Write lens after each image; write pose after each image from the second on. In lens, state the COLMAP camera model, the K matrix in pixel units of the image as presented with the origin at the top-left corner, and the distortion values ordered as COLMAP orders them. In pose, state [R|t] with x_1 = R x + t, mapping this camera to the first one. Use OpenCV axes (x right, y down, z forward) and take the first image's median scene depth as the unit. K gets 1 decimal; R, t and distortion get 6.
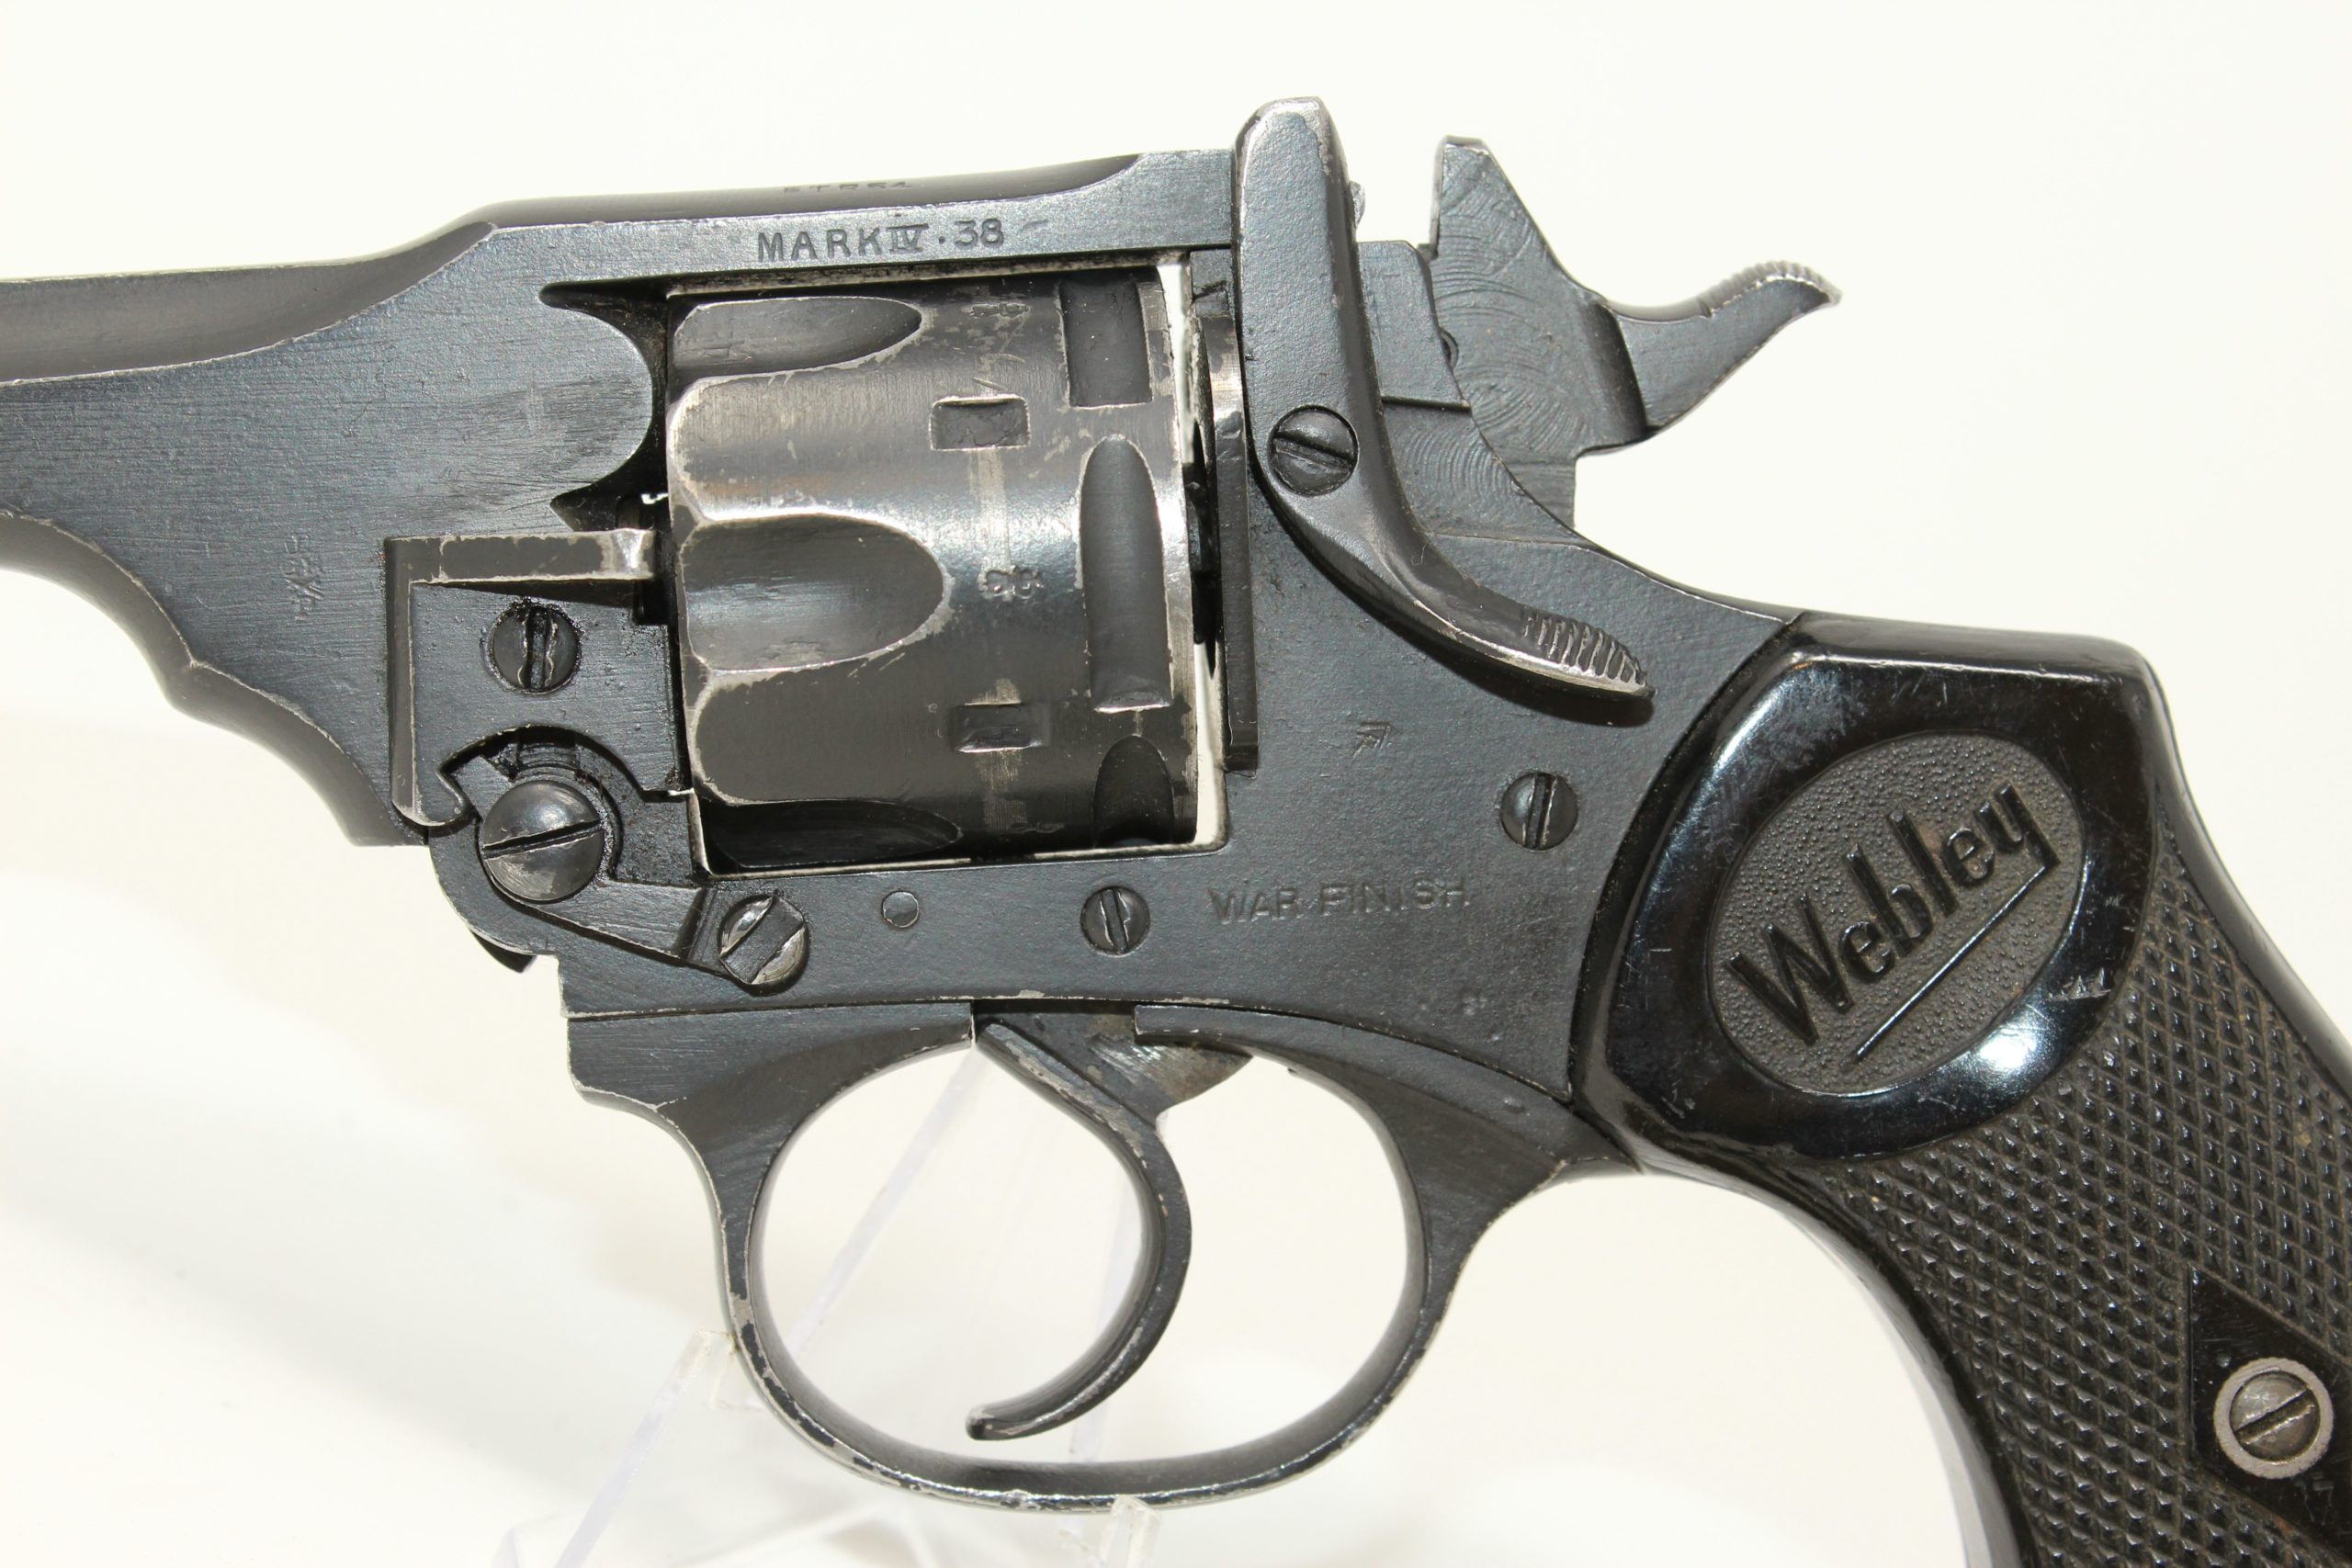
lens RADIAL K [[5179.1, 0, 1176.0], [0, 5179.1, 784.0], [0, 0, 1]] dist [0.032774, 0.366037]
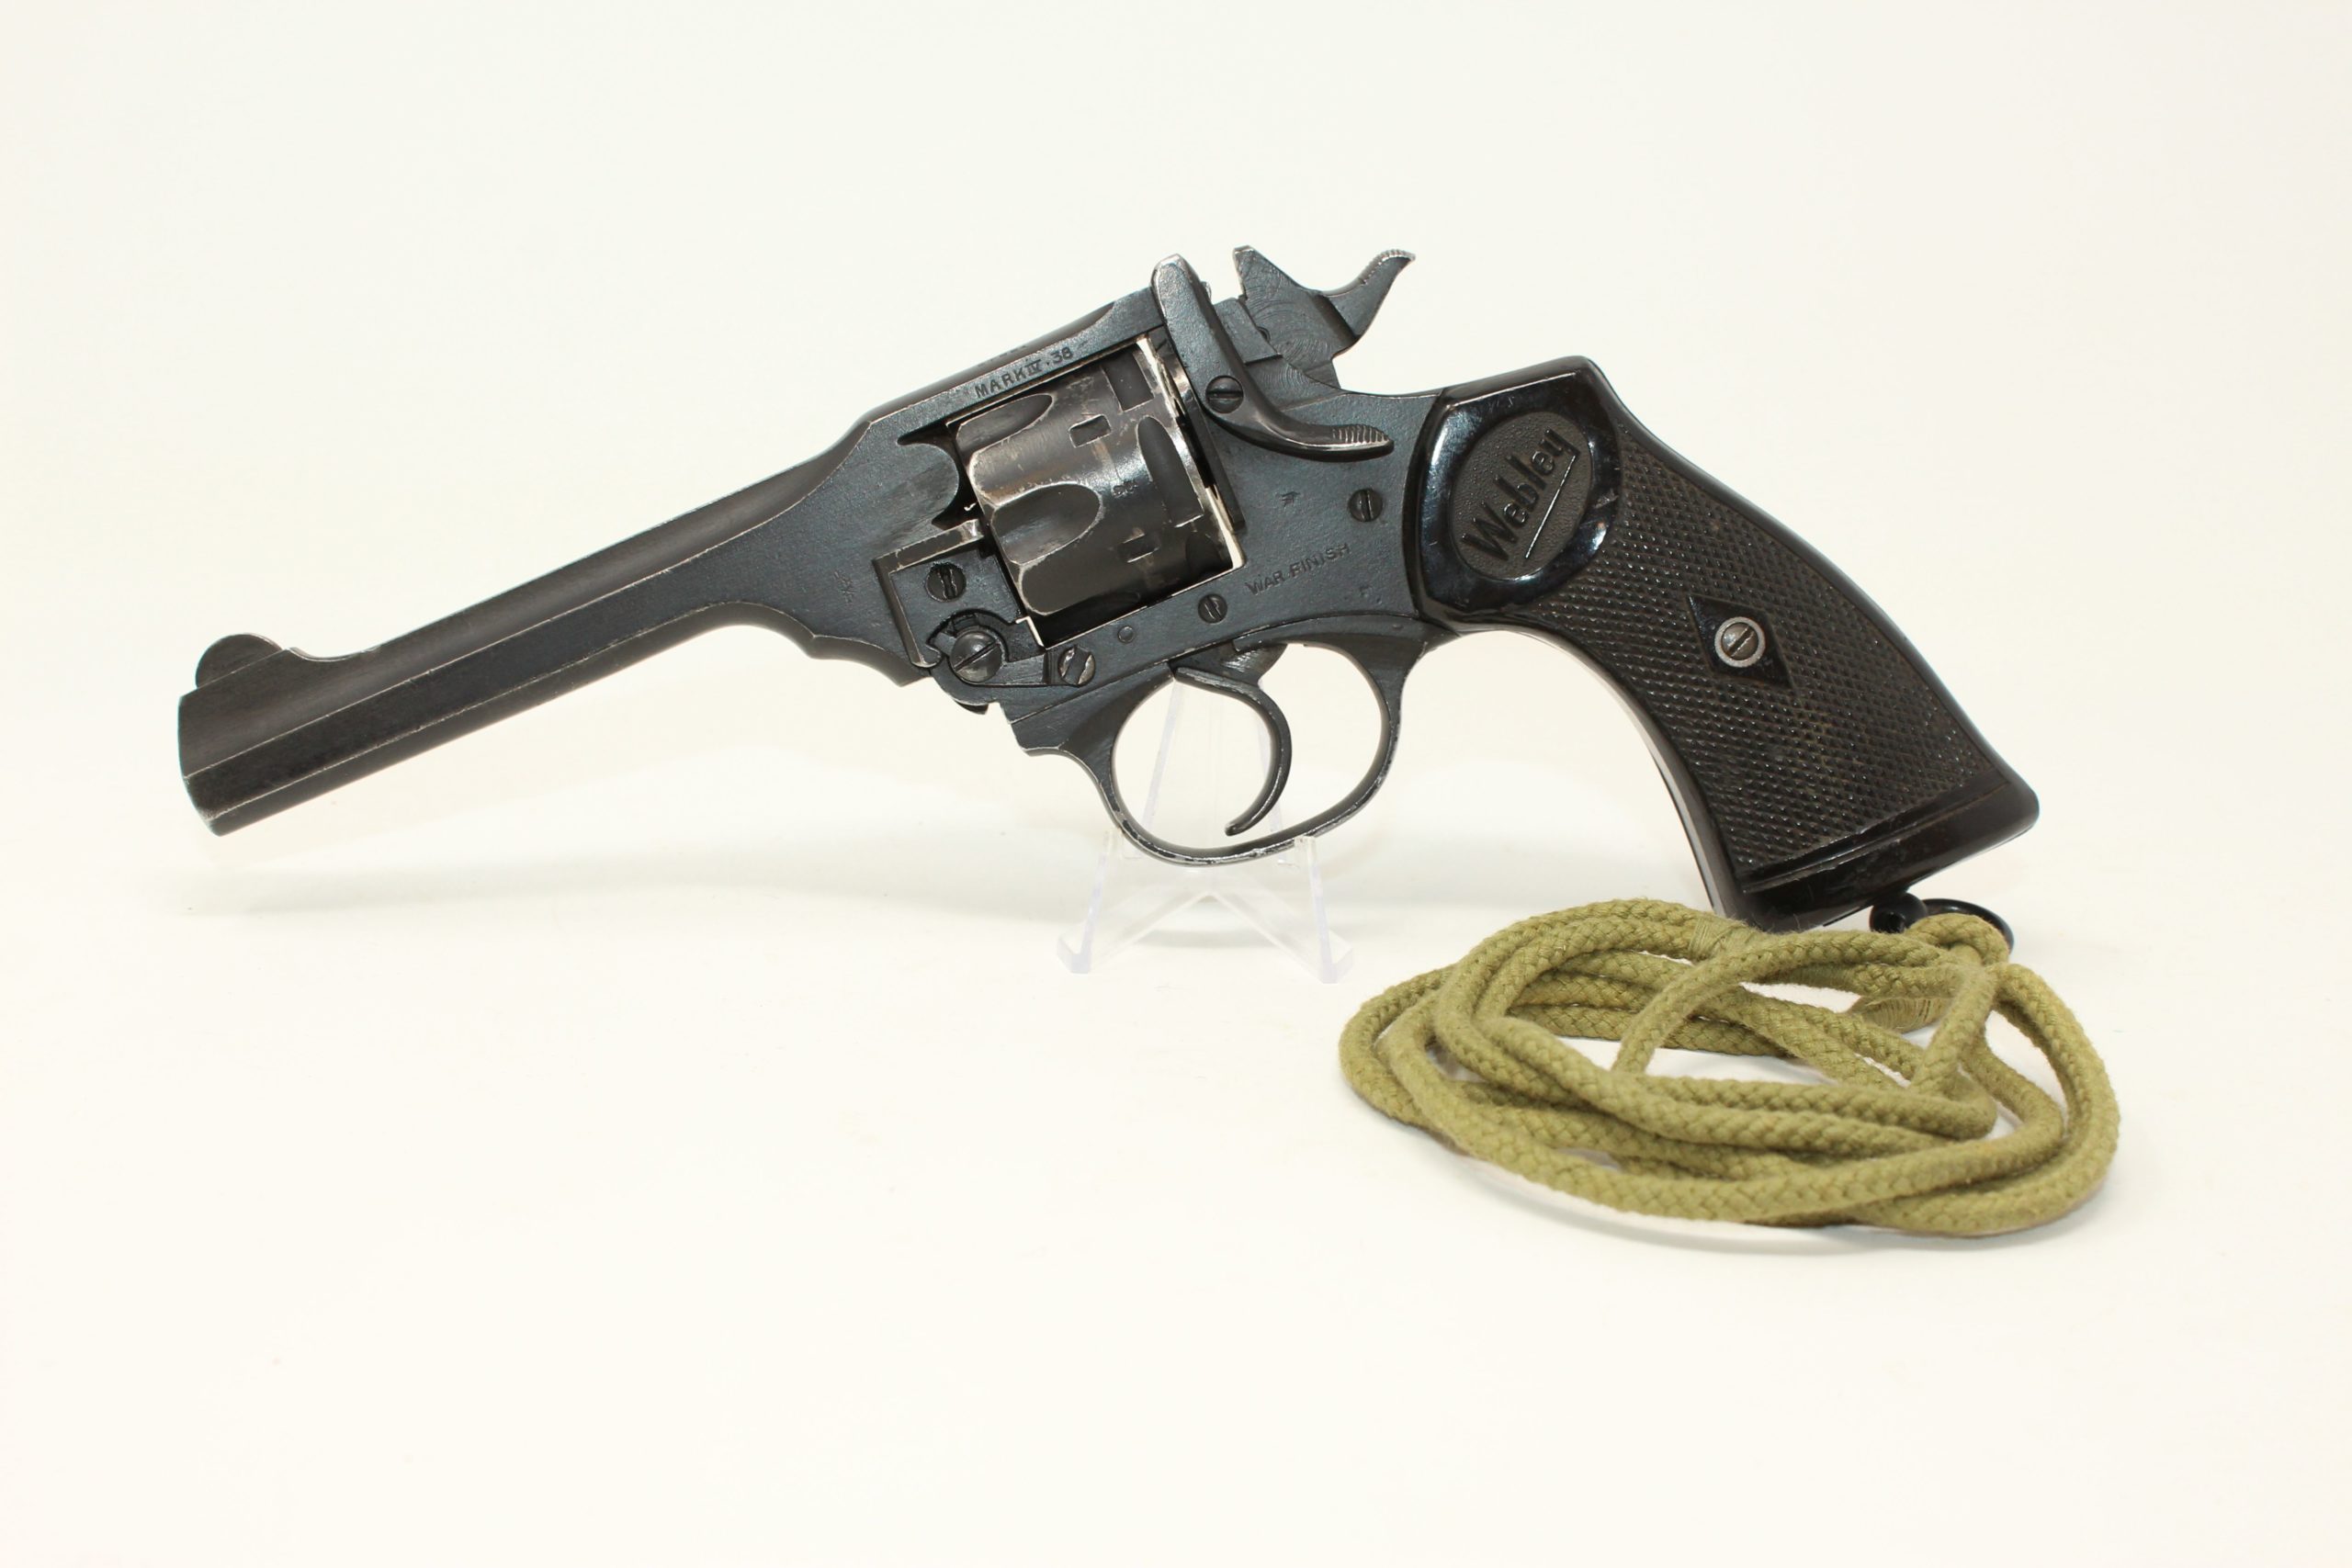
lens RADIAL K [[3280.9, 0, 1176.0], [0, 3280.9, 784.0], [0, 0, 1]] dist [-0.035352, -0.041582]
pose [[0.941793, -0.334466, -0.034030, -0.003242], [0.335655, 0.941181, 0.038910, 0.037676], [0.019014, -0.048068, 0.998663, -0.508945]]
